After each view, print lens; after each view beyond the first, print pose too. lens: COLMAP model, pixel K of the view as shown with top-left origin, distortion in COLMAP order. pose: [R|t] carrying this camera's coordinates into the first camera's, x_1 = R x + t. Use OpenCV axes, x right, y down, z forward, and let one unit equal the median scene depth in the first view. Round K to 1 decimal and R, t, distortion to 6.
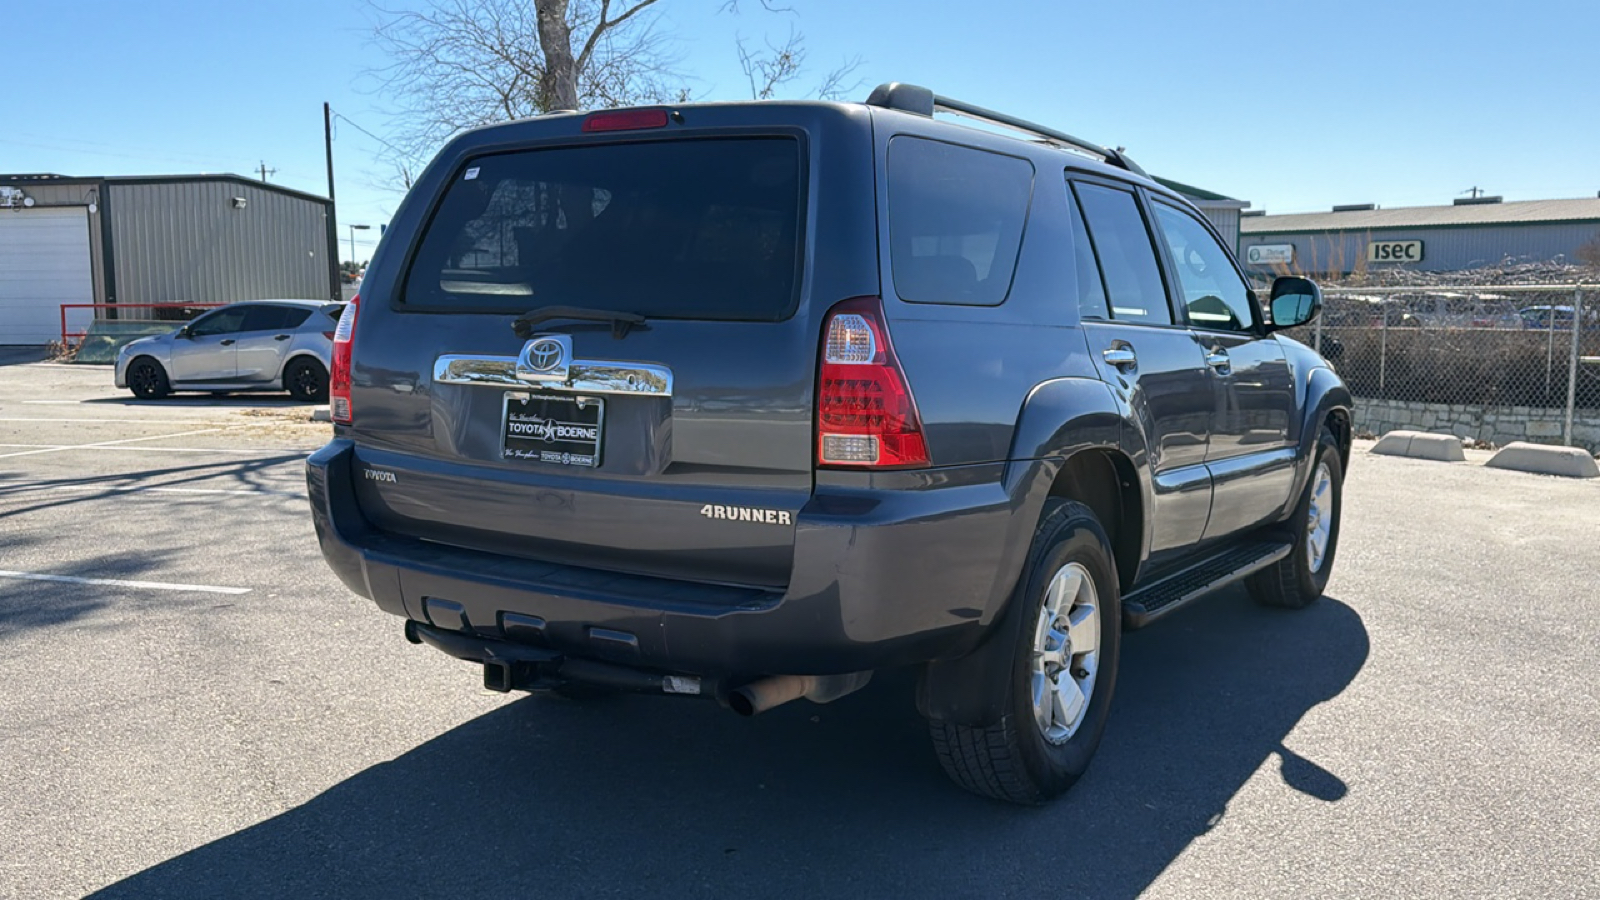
lens RADIAL K [[1347.3, 0, 819.5], [0, 1347.3, 427.2], [0, 0, 1]] dist [0.071634, -0.006901]
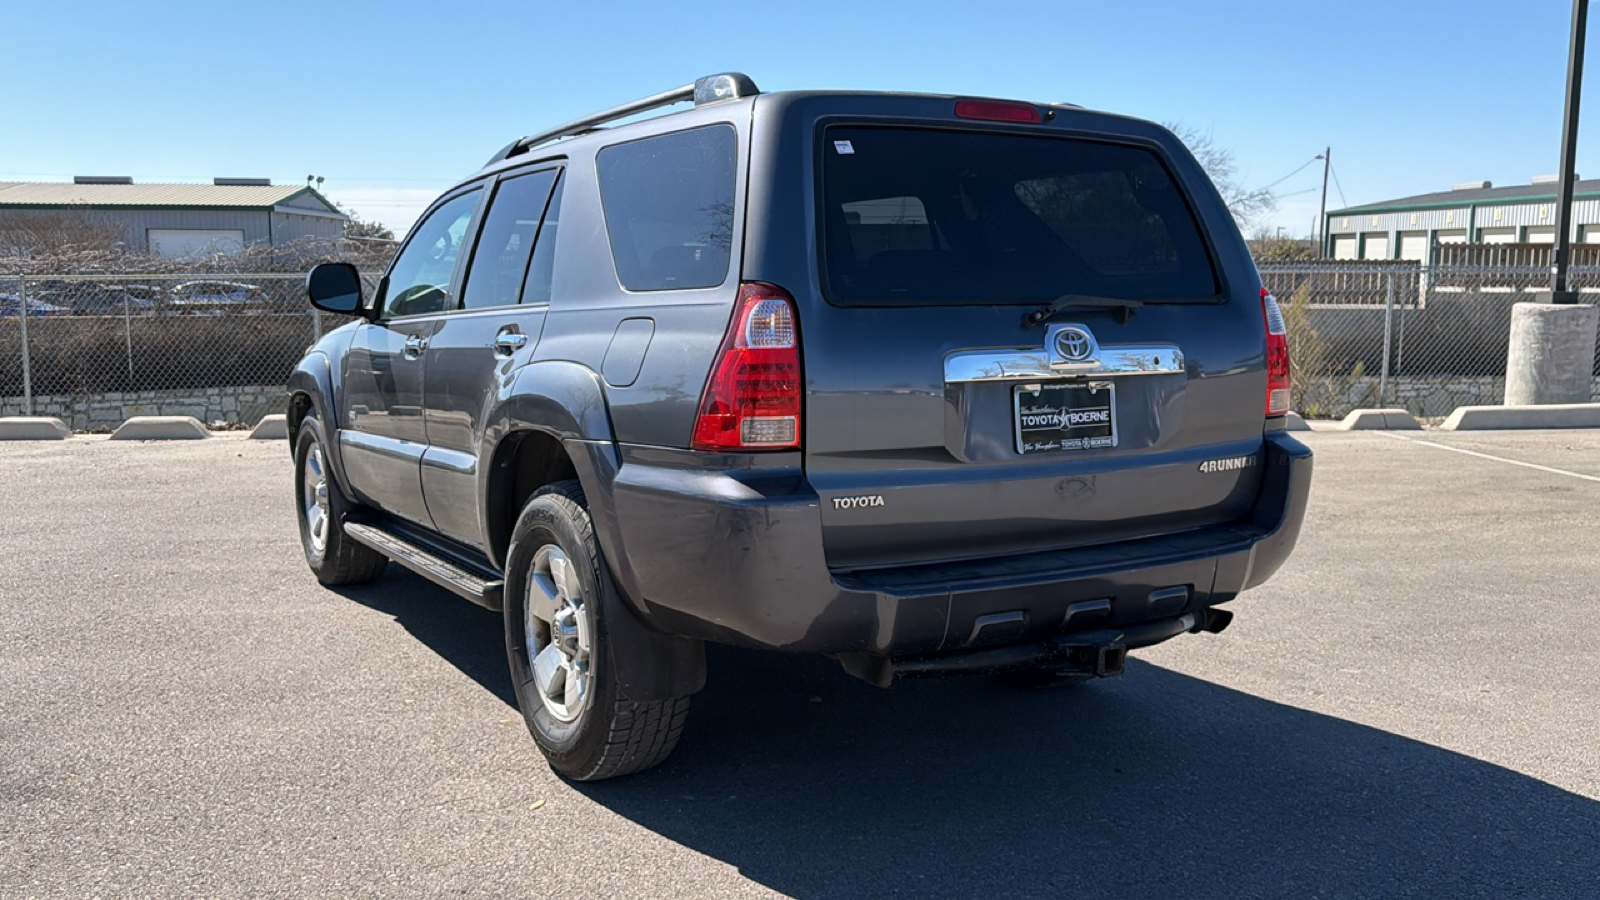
lens RADIAL K [[1347.3, 0, 819.5], [0, 1347.3, 427.2], [0, 0, 1]] dist [0.071634, -0.006901]
pose [[0.445766, -0.100875, 0.889447, -1.176468], [0.091281, 0.993573, 0.066937, -0.075373], [-0.890483, 0.051351, 0.452109, 0.703503]]
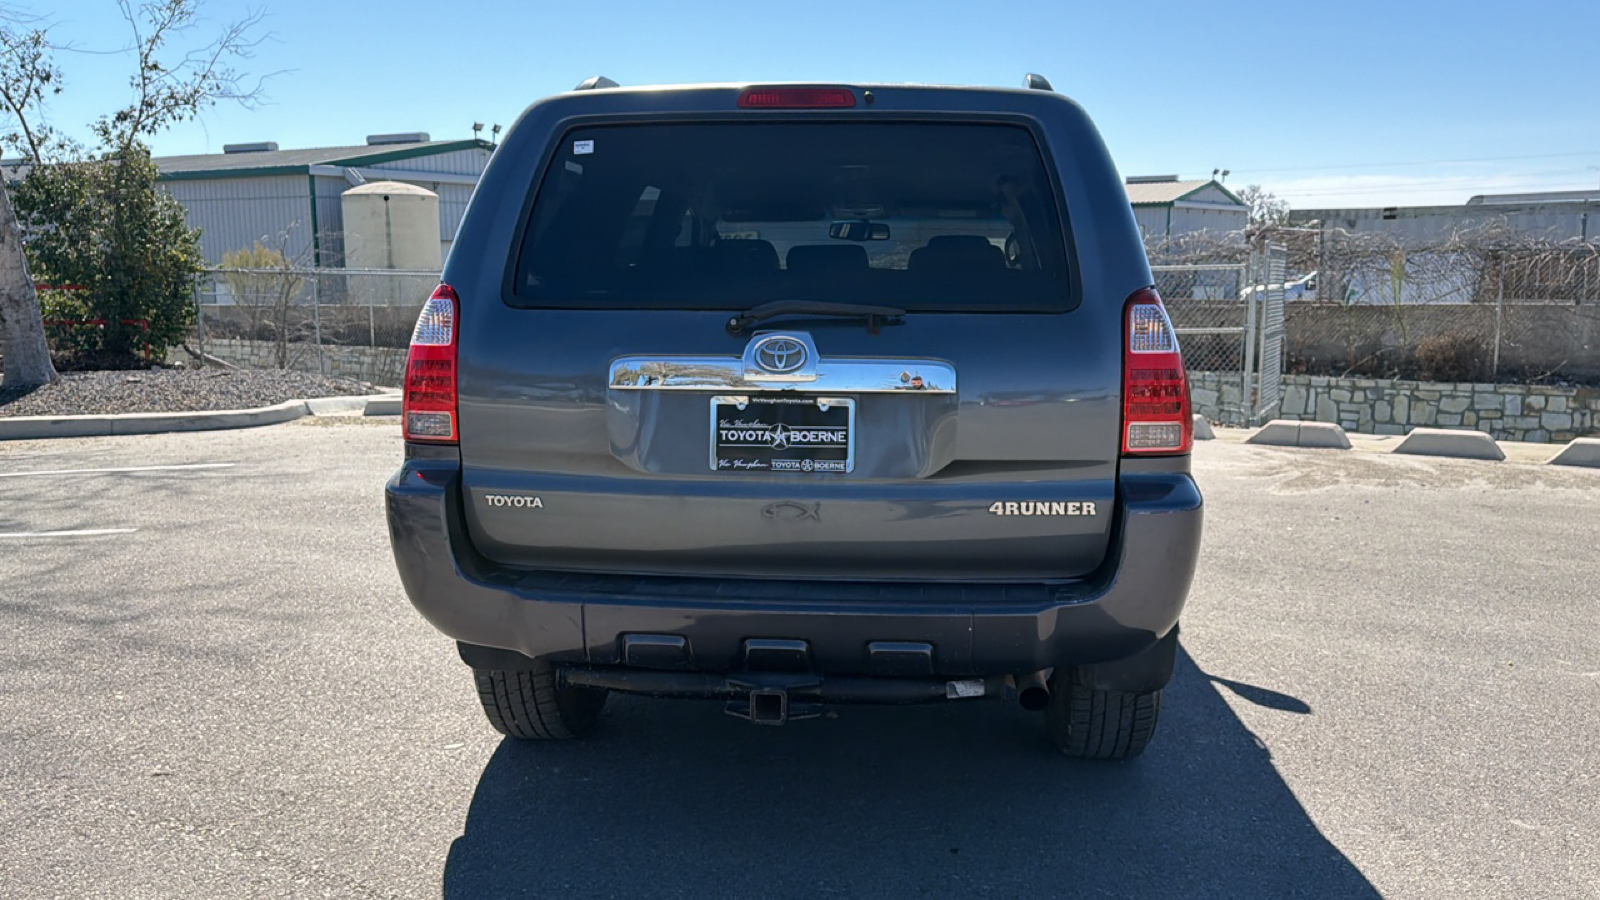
lens RADIAL K [[1355.3, 0, 800.0], [0, 1355.3, 450.0], [0, 0, 1]] dist [0.084657, -0.119176]
pose [[0.886824, -0.061896, 0.457943, -0.606709], [0.047737, 0.997958, 0.042440, -0.026616], [-0.459635, -0.015776, 0.887968, 0.176346]]
